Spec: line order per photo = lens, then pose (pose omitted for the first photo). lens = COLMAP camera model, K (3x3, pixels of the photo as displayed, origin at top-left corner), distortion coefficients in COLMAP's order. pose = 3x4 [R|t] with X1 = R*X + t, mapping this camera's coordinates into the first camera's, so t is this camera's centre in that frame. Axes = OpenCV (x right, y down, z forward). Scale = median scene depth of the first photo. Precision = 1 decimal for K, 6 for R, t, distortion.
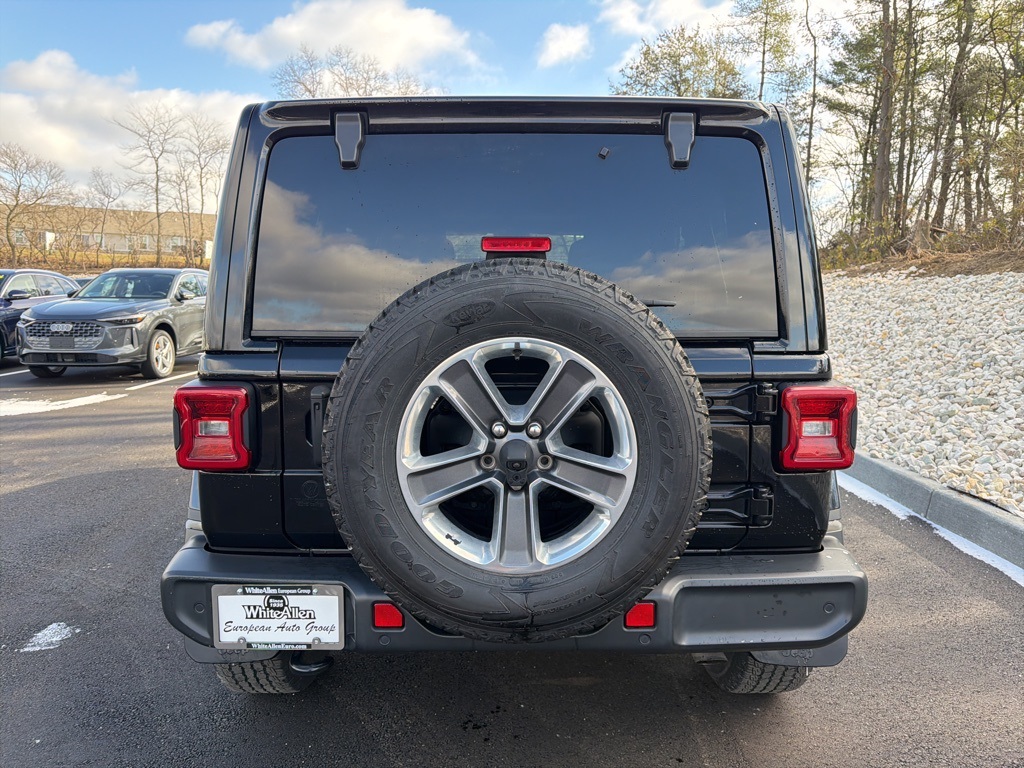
lens RADIAL K [[749.6, 0, 497.4], [0, 749.6, 381.2], [0, 0, 1]] dist [0.013586, 0.003718]
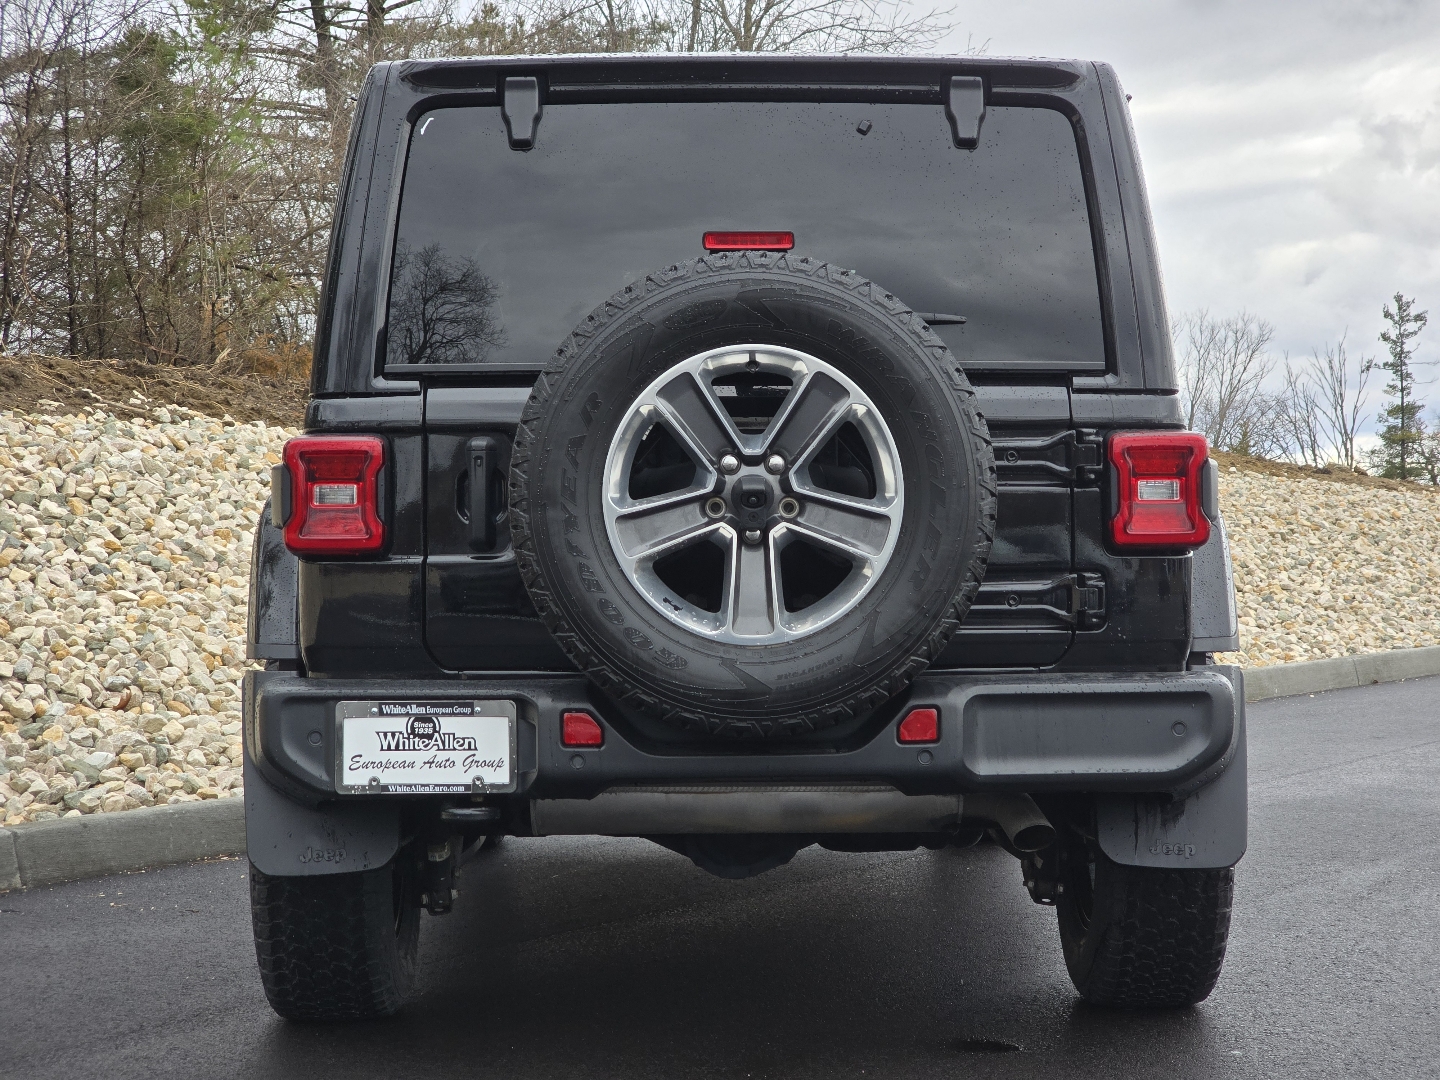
lens RADIAL K [[2378.6, 0, 720.0], [0, 2378.6, 540.0], [0, 0, 1]] dist [-0.029037, 0.013206]
pose [[0.999796, -0.004281, 0.019723, -0.051926], [0.006753, 0.991879, -0.127008, 0.410373], [-0.019020, 0.127116, 0.991706, -1.315273]]
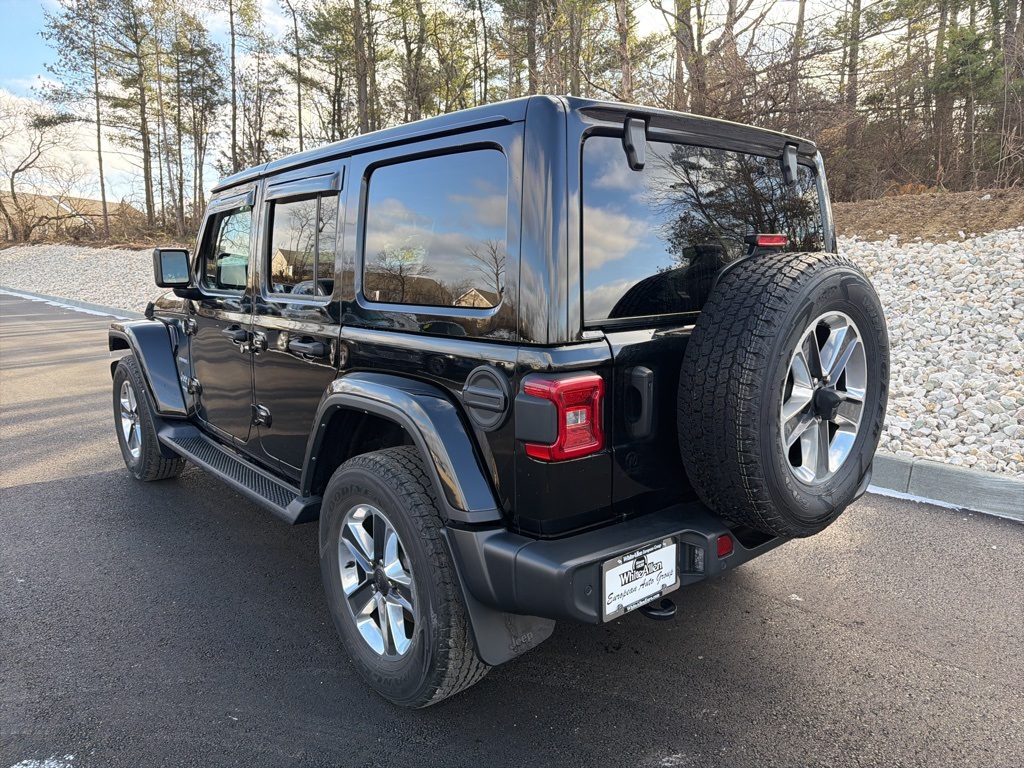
lens RADIAL K [[749.6, 0, 497.4], [0, 749.6, 381.2], [0, 0, 1]] dist [0.013586, 0.003718]
pose [[0.759725, -0.118085, 0.639433, -1.135013], [0.087901, 0.992996, 0.078940, -0.079166], [-0.644276, -0.003766, 0.764784, 0.290225]]
